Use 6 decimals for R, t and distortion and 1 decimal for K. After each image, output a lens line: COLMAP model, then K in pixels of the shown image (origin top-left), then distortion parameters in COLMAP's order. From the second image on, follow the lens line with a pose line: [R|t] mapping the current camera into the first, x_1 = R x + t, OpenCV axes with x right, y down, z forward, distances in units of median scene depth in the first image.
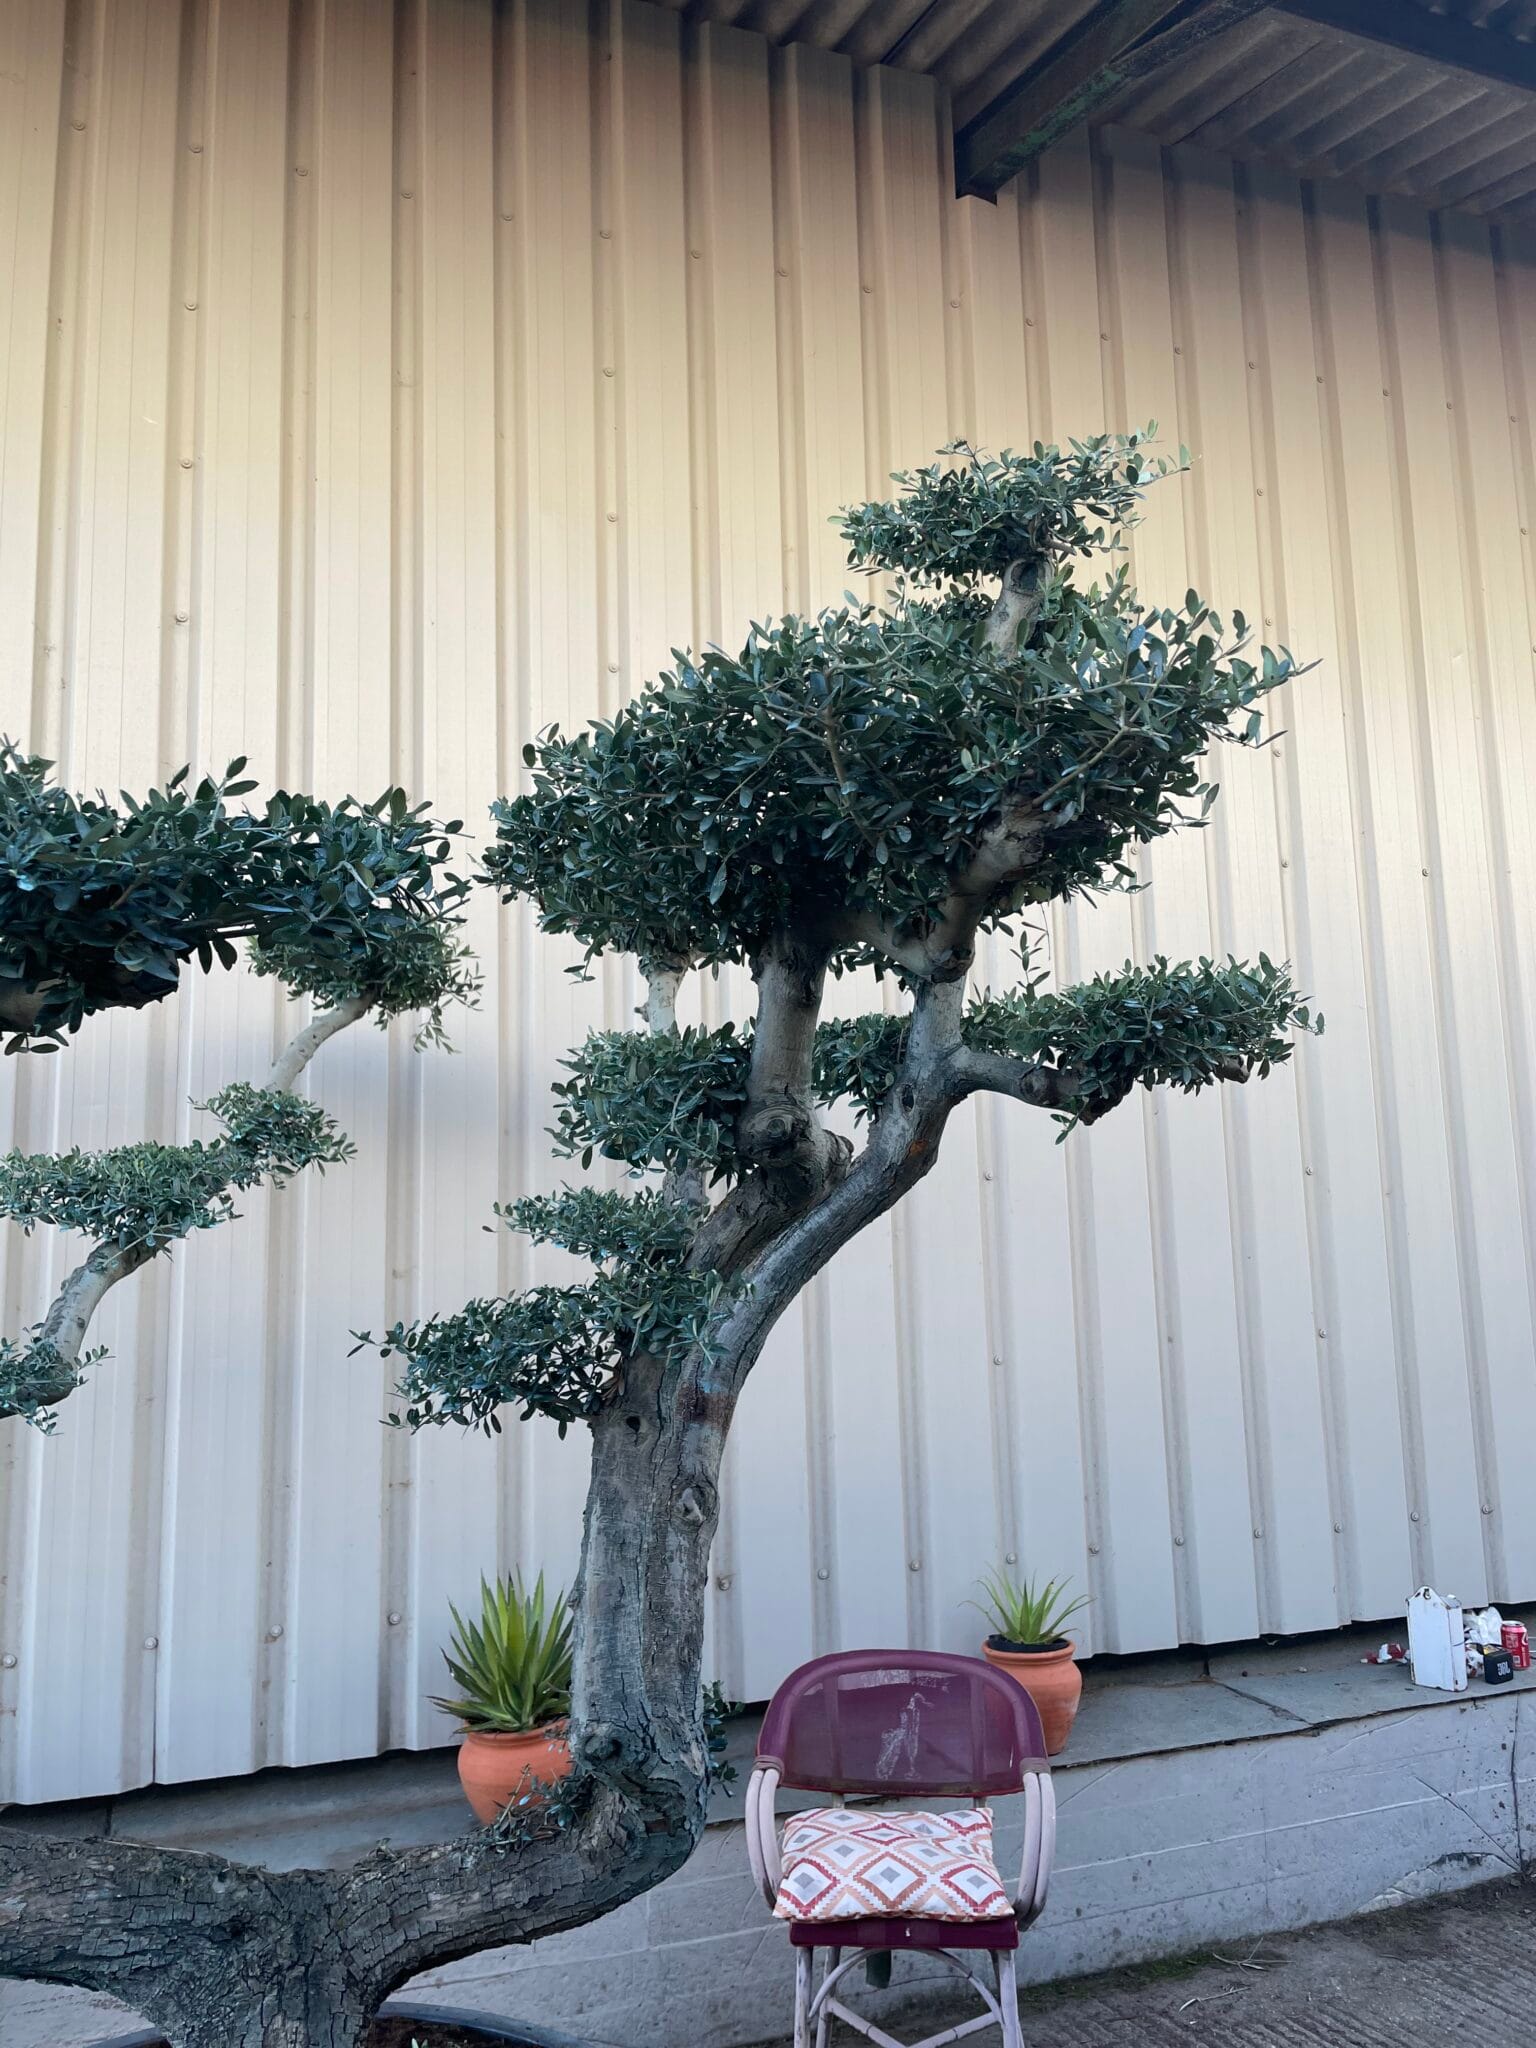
lens RADIAL K [[1547.7, 0, 757.4], [0, 1547.7, 1019.5], [0, 0, 1]] dist [0.097033, -0.135963]
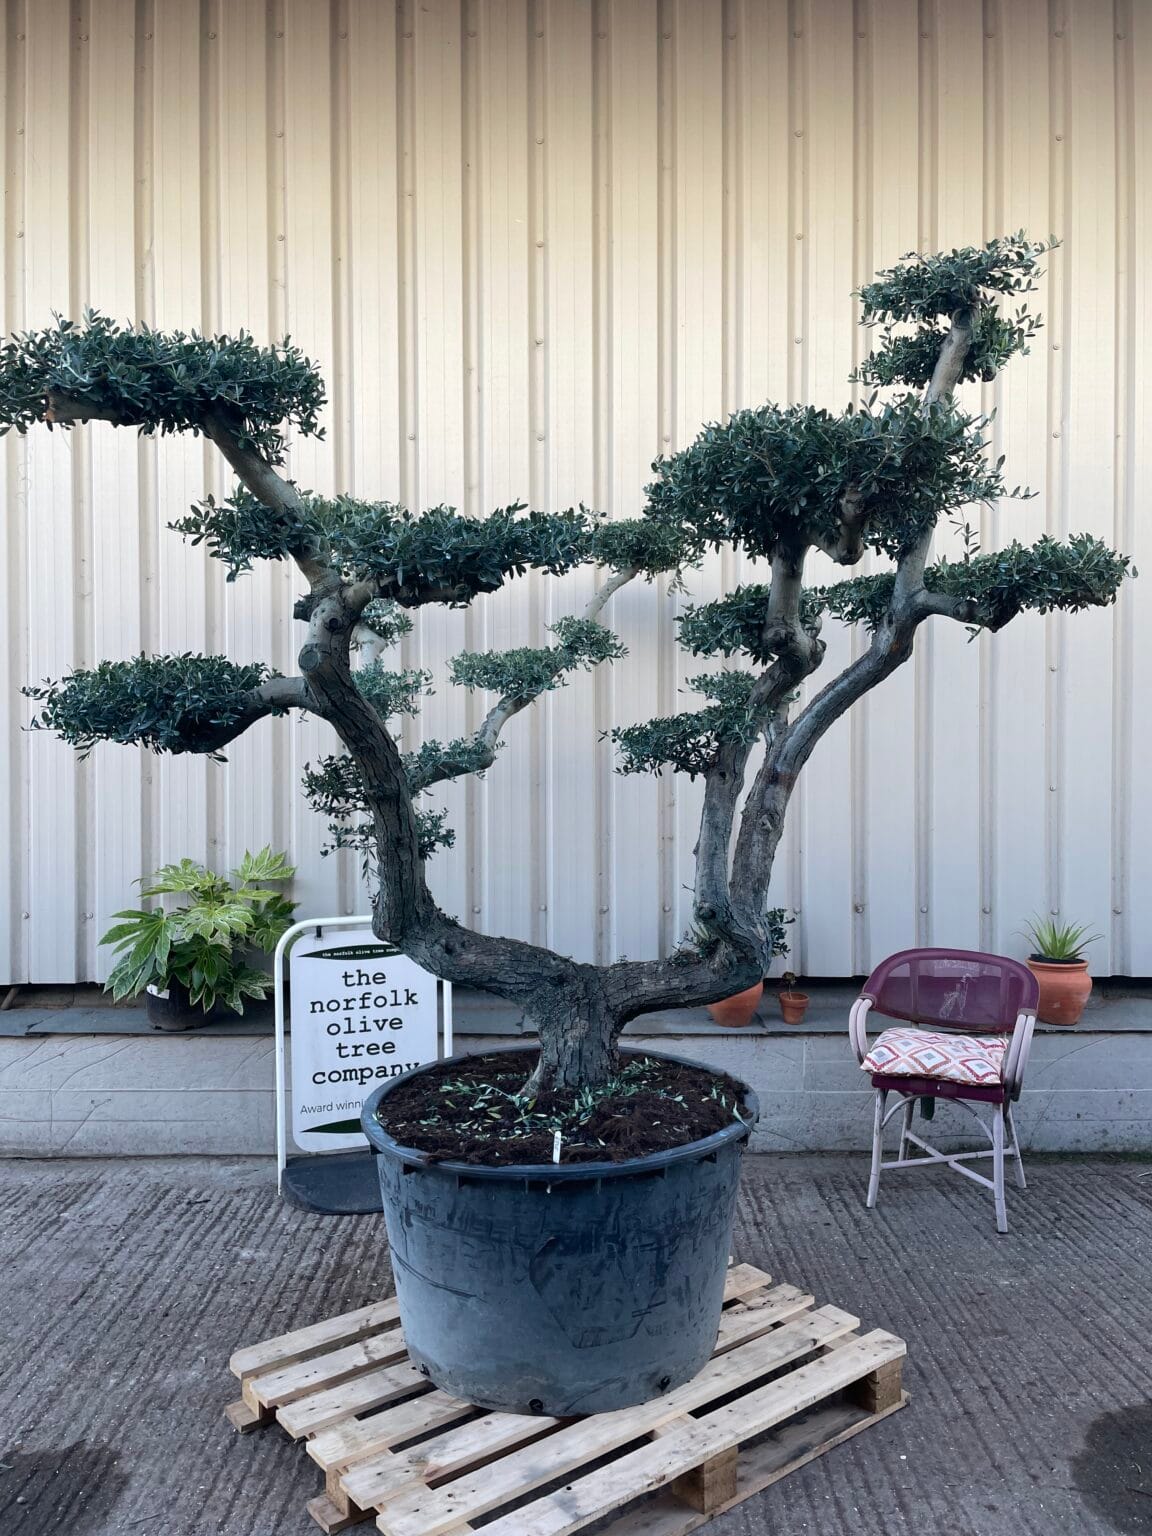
lens RADIAL K [[1161.8, 0, 581.6], [0, 1161.8, 757.0], [0, 0, 1]] dist [0.093863, -0.135740]
pose [[0.938611, 0.026717, -0.343942, 0.234544], [0.031181, 0.986346, 0.161710, -0.024626], [0.343566, -0.162507, 0.924961, -0.442500]]
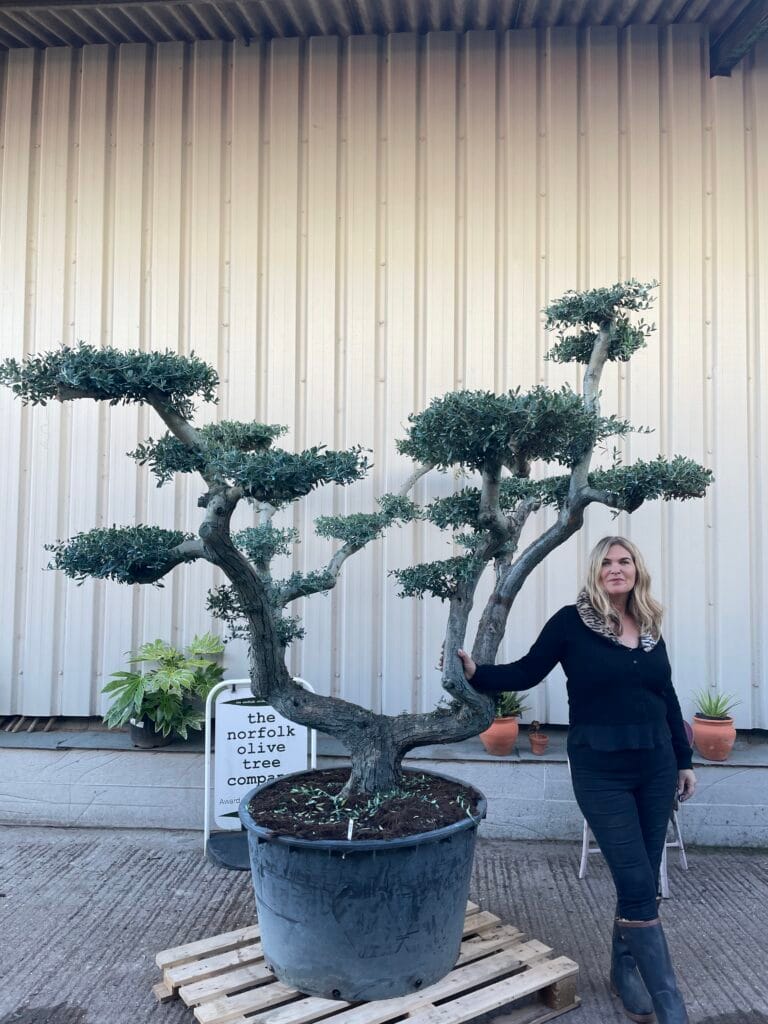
lens RADIAL K [[775.2, 0, 397.0], [0, 775.2, 514.7], [0, 0, 1]] dist [0.088503, -0.126361]
pose [[0.913066, 0.011317, -0.407654, 0.408996], [0.029960, 0.995052, 0.094729, -0.082161], [0.406709, -0.098707, 0.908210, -0.509868]]
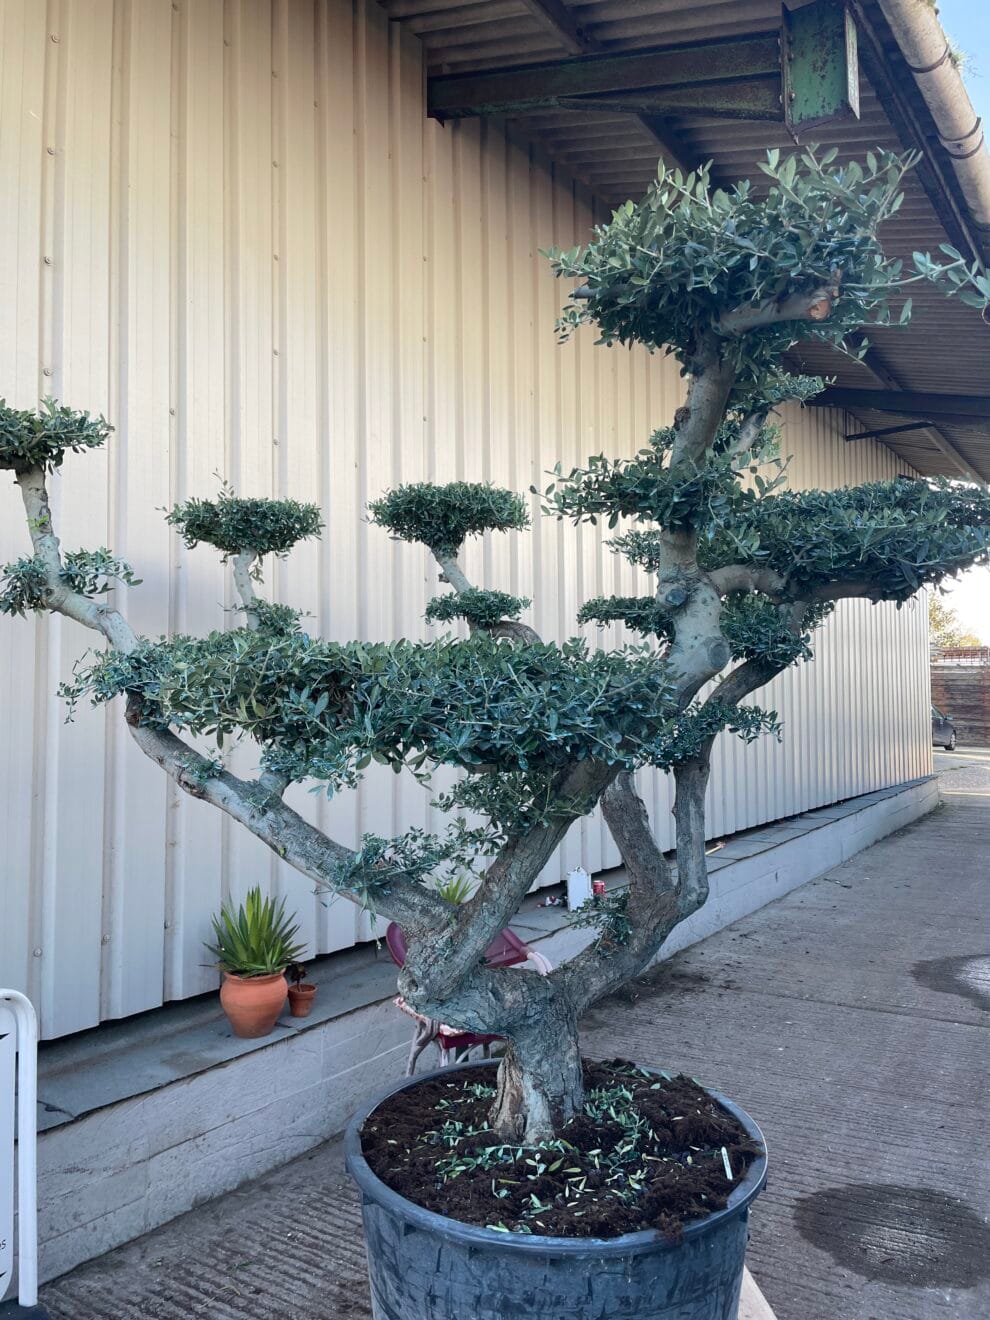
lens RADIAL K [[996.8, 0, 491.7], [0, 996.8, 647.2], [0, 0, 1]] dist [0.086745, -0.118531]
pose [[0.809343, 0.054237, 0.584827, -1.009402], [-0.096623, 0.994456, 0.041490, 0.033112], [-0.579335, -0.090087, 0.810096, -0.030732]]
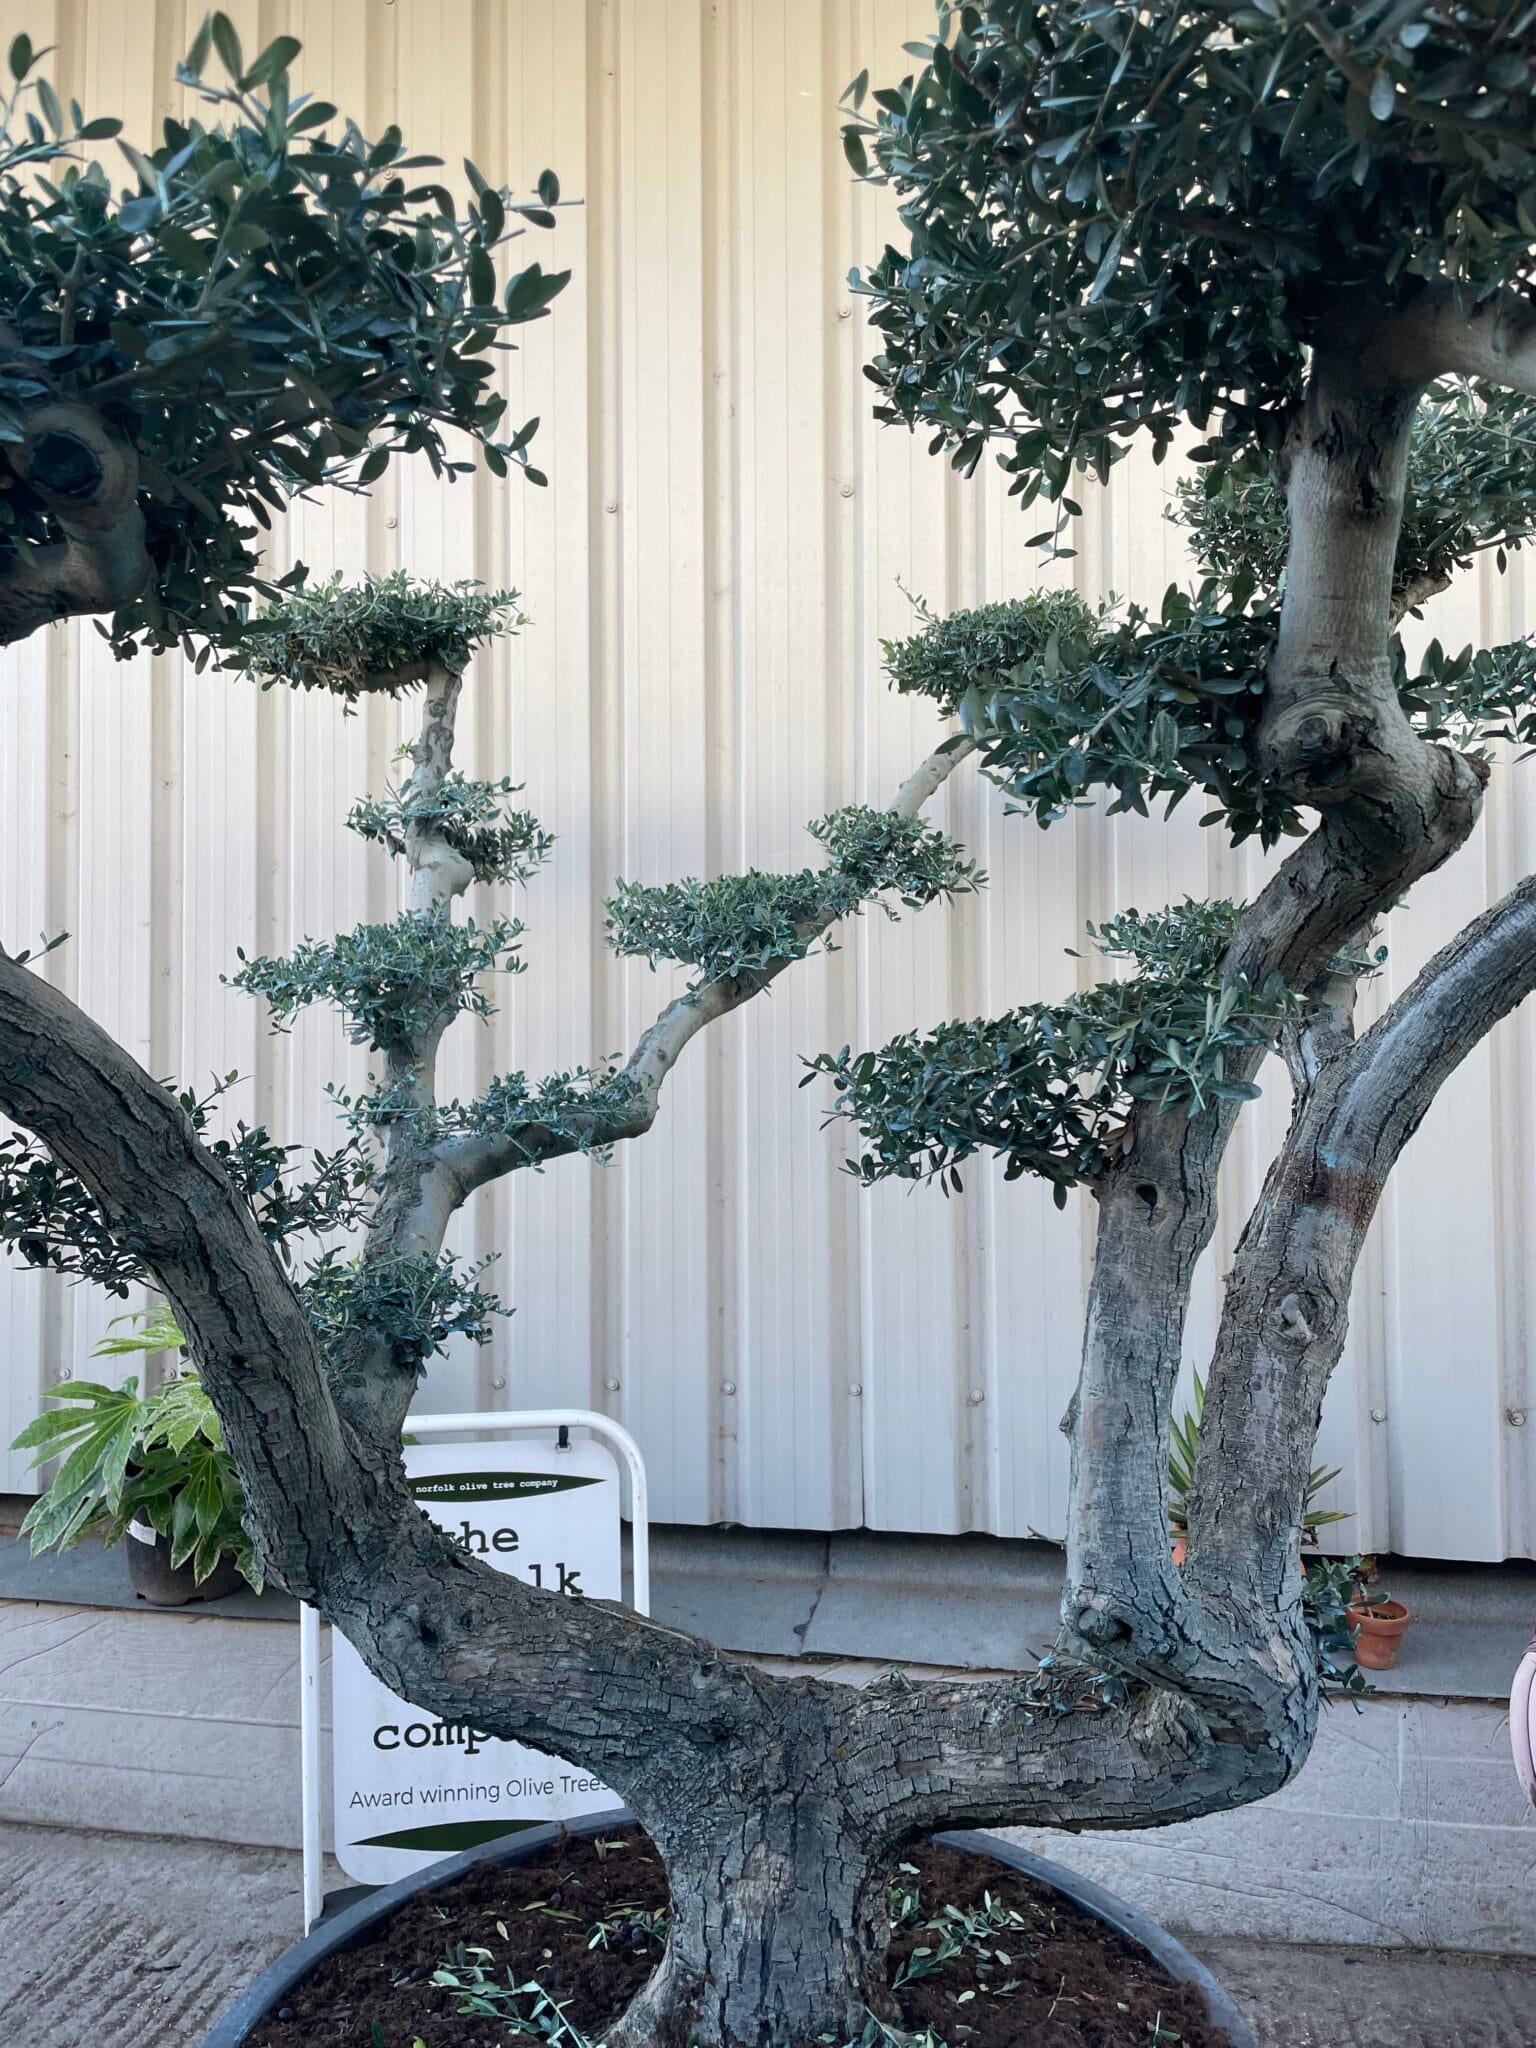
lens RADIAL K [[1546.6, 0, 762.8], [0, 1546.6, 1004.1], [0, 0, 1]] dist [0.086745, -0.118531]
pose [[0.860204, 0.003894, -0.509935, 0.104188], [0.060379, 0.992159, 0.109430, 0.071386], [0.506363, -0.124921, 0.853224, 0.266664]]
